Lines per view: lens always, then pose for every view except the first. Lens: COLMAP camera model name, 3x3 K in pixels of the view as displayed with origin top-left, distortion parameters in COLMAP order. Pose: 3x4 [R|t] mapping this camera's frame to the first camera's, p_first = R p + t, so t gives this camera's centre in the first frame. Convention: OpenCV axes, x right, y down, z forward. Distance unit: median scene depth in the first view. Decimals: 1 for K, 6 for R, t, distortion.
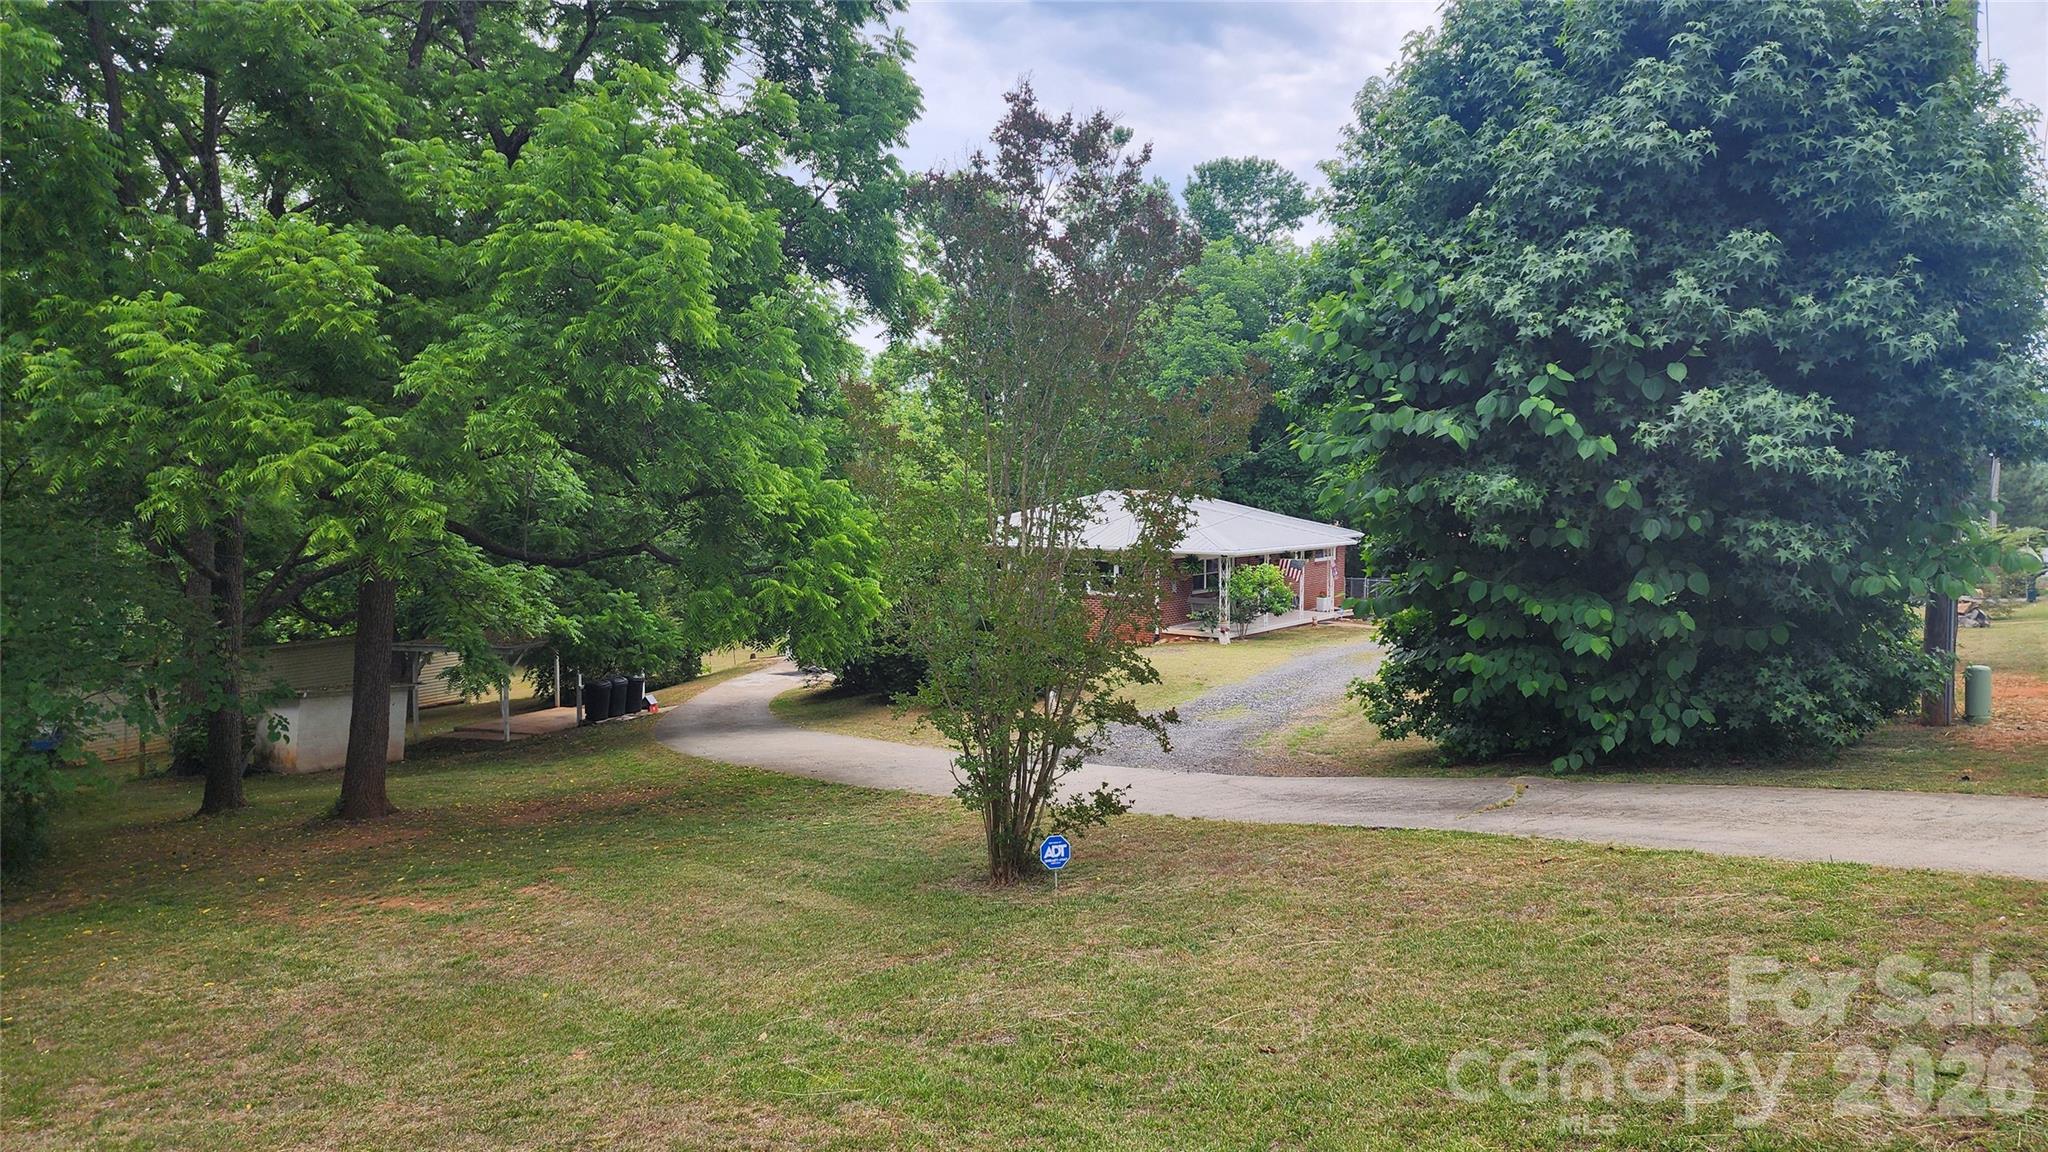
lens RADIAL K [[1226.7, 0, 1024.0], [0, 1226.7, 576.0], [0, 0, 1]] dist [0.040739, -0.000328]
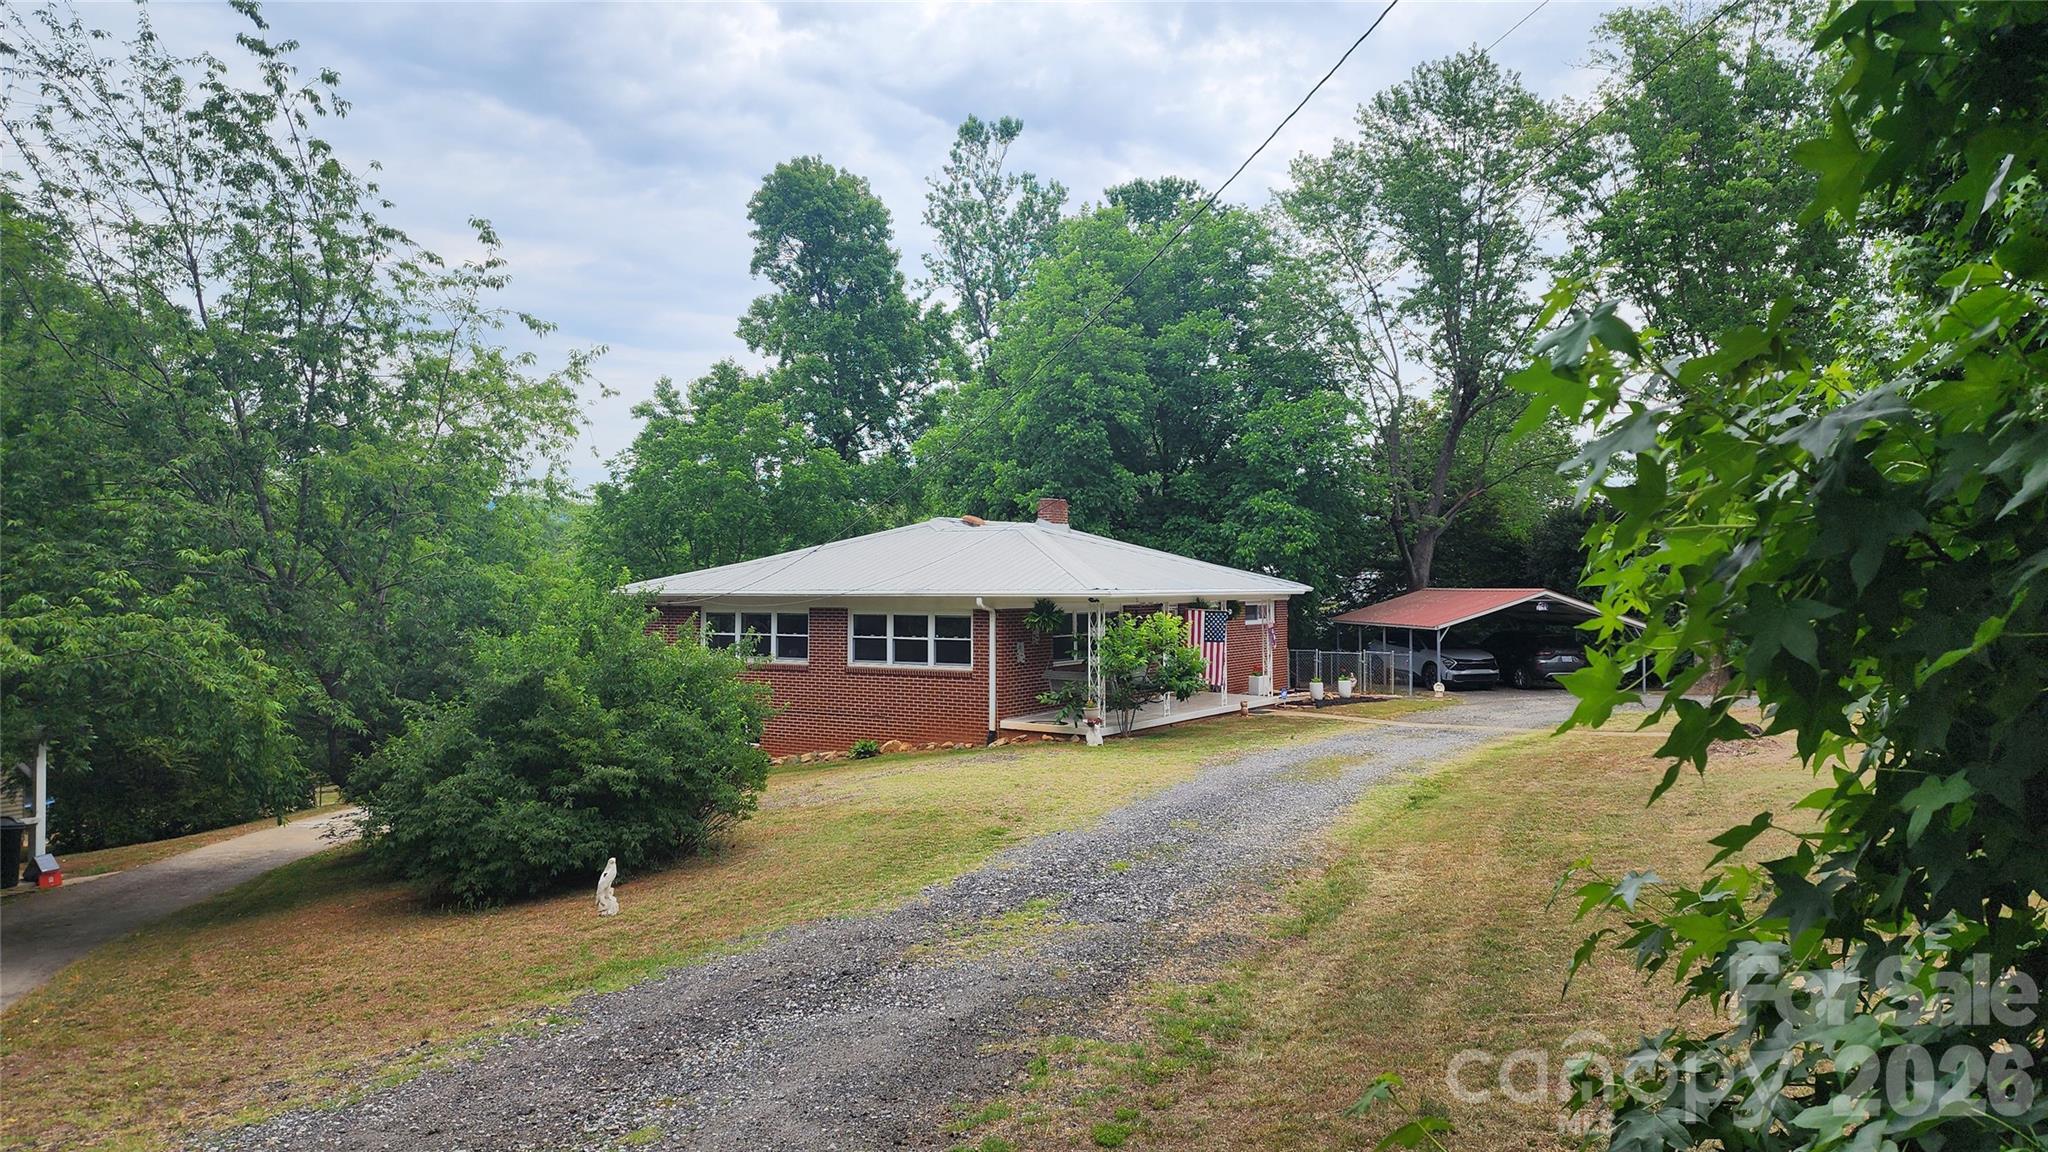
lens RADIAL K [[1226.7, 0, 1024.0], [0, 1226.7, 576.0], [0, 0, 1]] dist [0.040739, -0.000328]
pose [[0.998974, -0.002268, 0.045235, 0.095875], [0.005897, 0.996757, -0.080260, 0.019425], [-0.044906, 0.080444, 0.995747, 0.371325]]
